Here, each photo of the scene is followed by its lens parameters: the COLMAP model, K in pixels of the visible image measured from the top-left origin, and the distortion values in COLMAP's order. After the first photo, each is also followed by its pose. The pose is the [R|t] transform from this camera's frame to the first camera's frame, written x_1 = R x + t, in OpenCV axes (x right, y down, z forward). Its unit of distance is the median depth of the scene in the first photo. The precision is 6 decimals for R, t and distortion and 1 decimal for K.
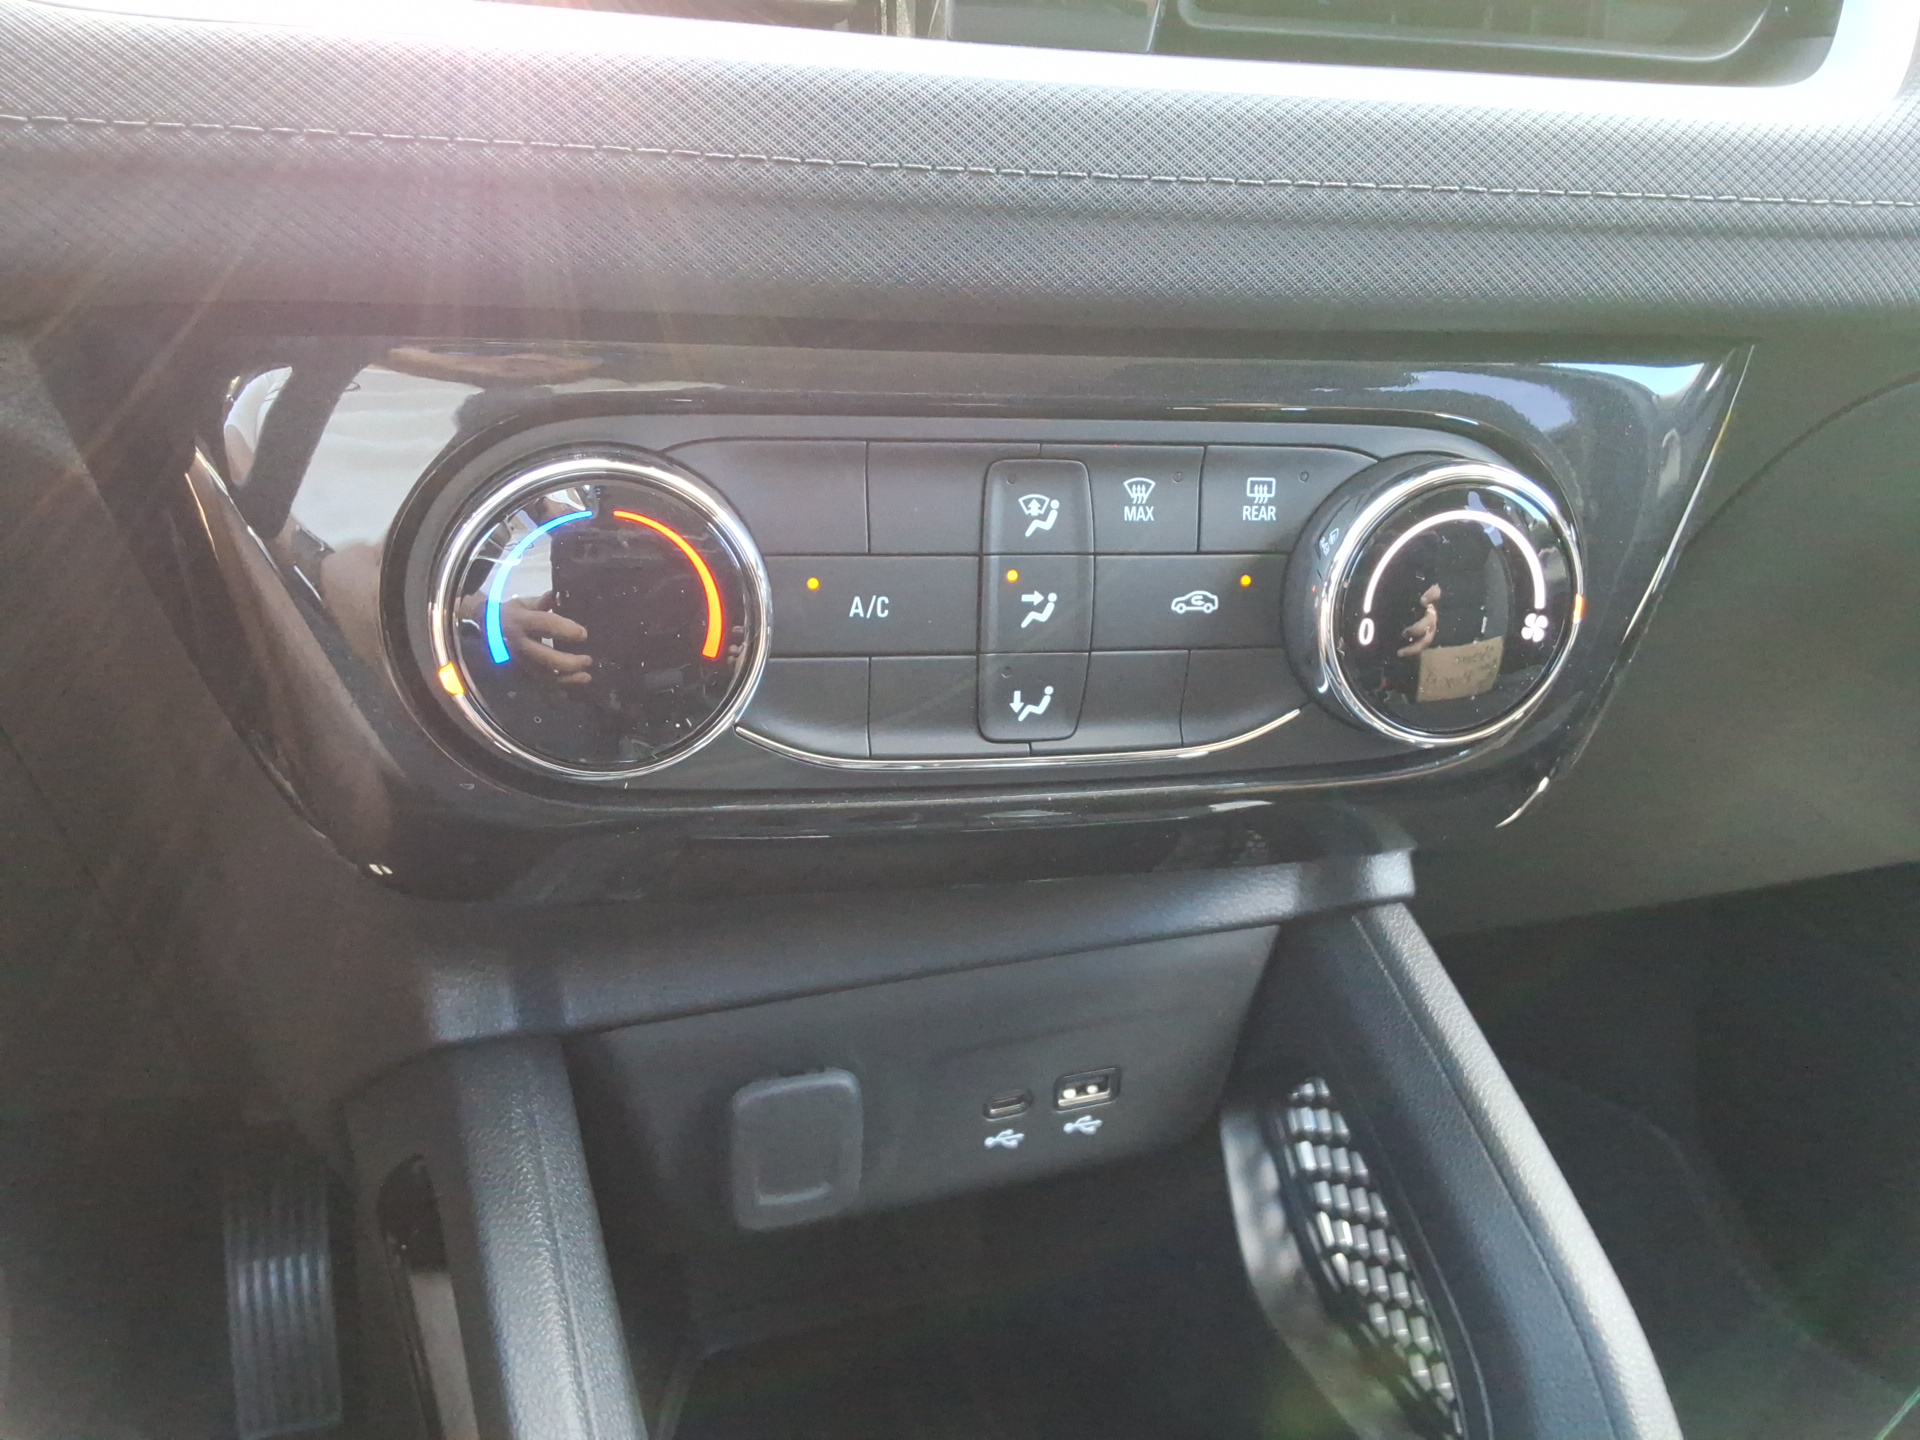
lens RADIAL K [[1541.9, 0, 970.2], [0, 1541.9, 710.8], [0, 0, 1]] dist [0.080097, -0.127589]
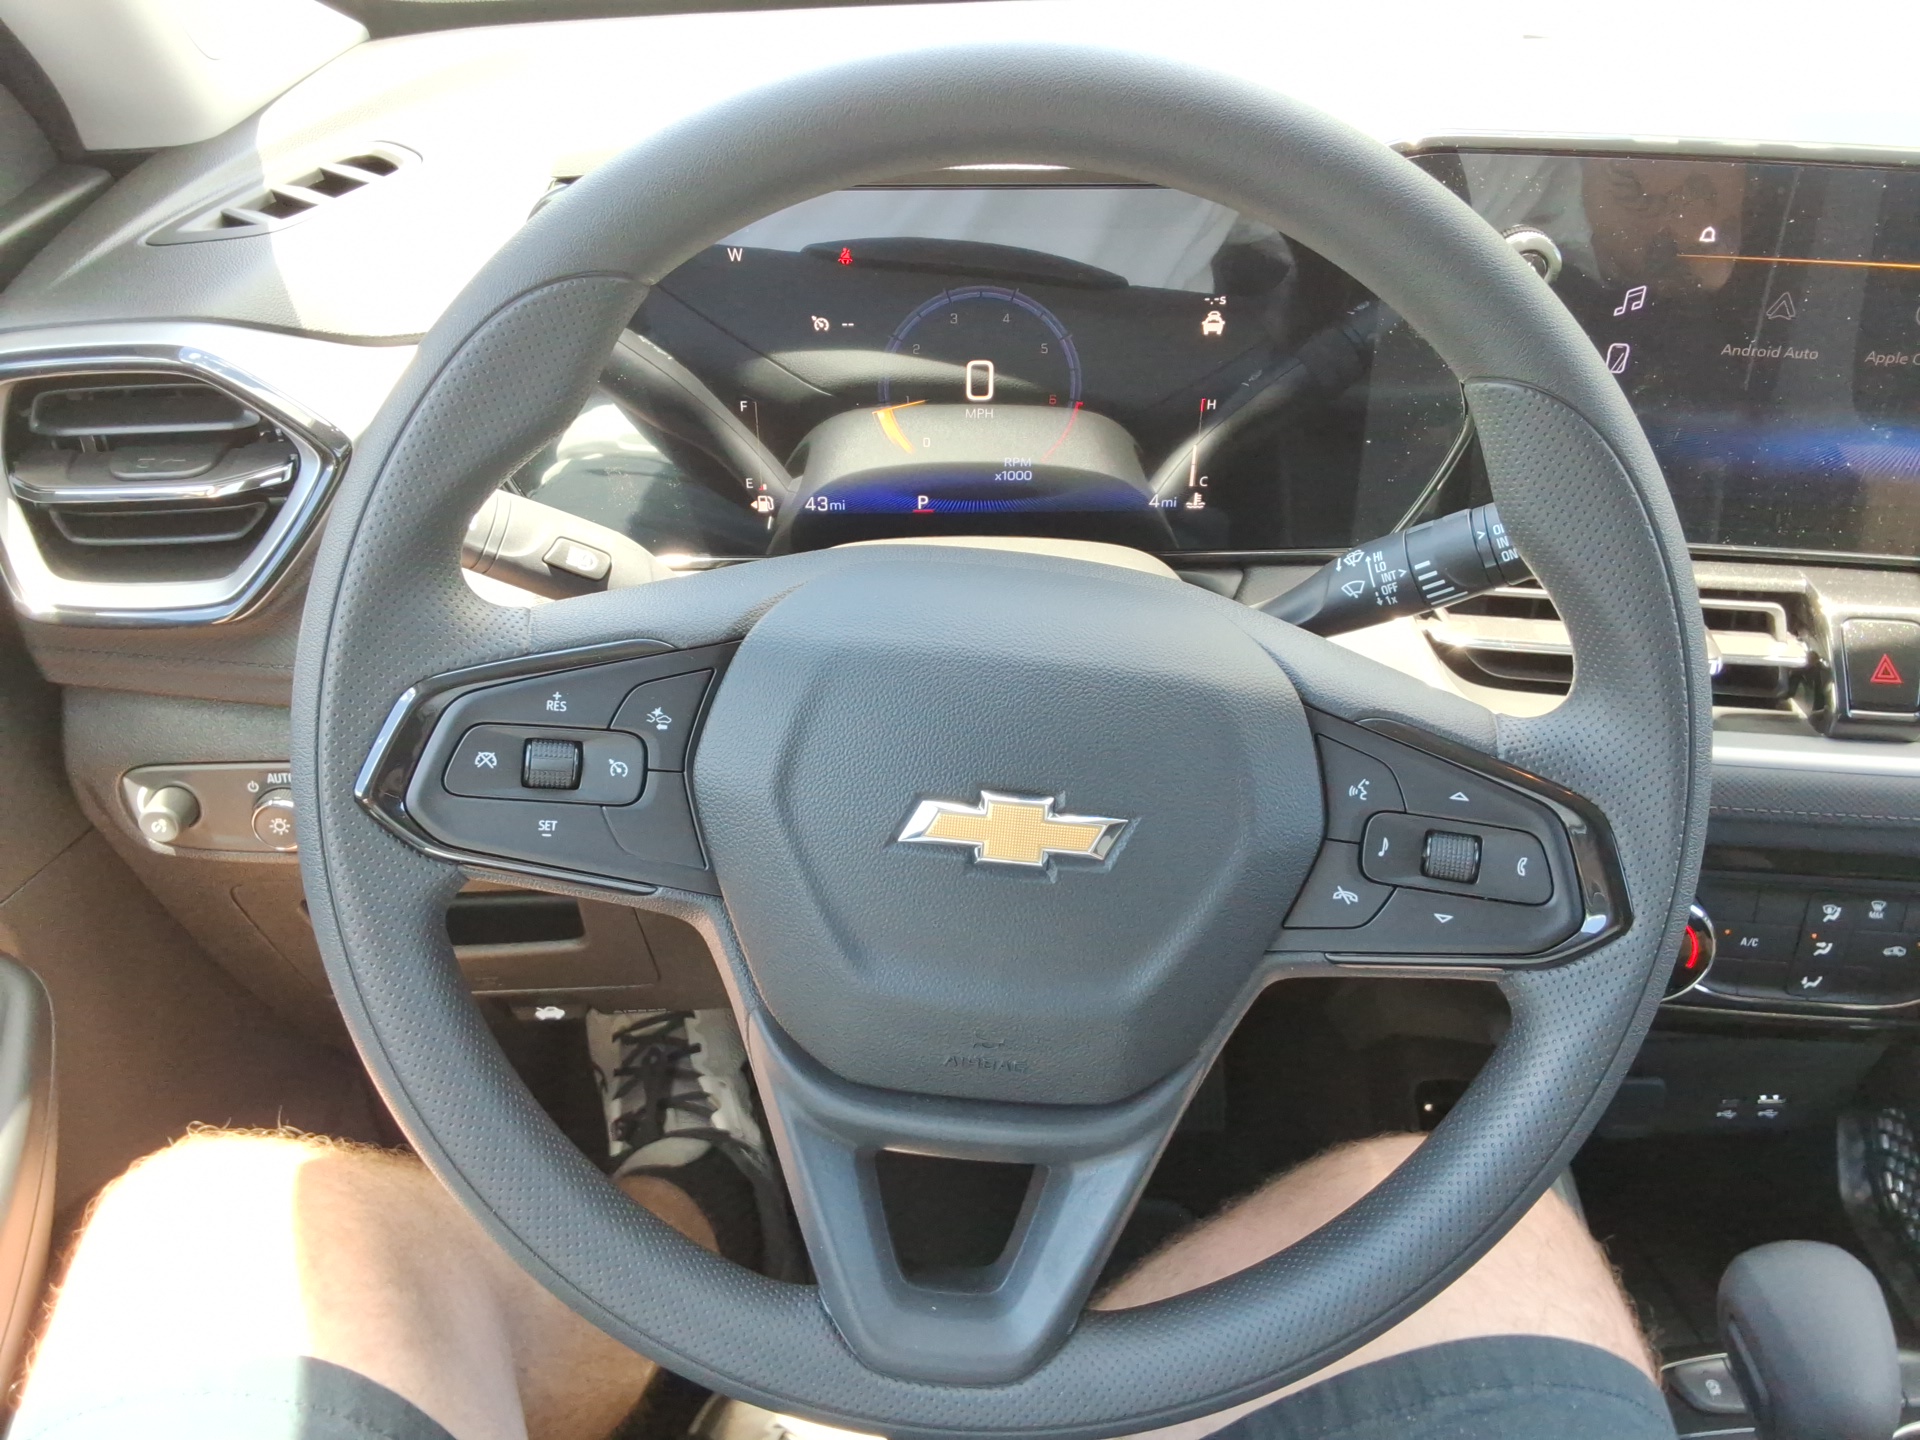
lens RADIAL K [[1541.9, 0, 962.5], [0, 1541.9, 716.3], [0, 0, 1]] dist [0.080097, -0.127589]
pose [[0.944632, 0.132739, -0.300085, -0.365037], [-0.077012, 0.978667, 0.190476, -0.527279], [0.318967, -0.156819, 0.934702, -1.111747]]
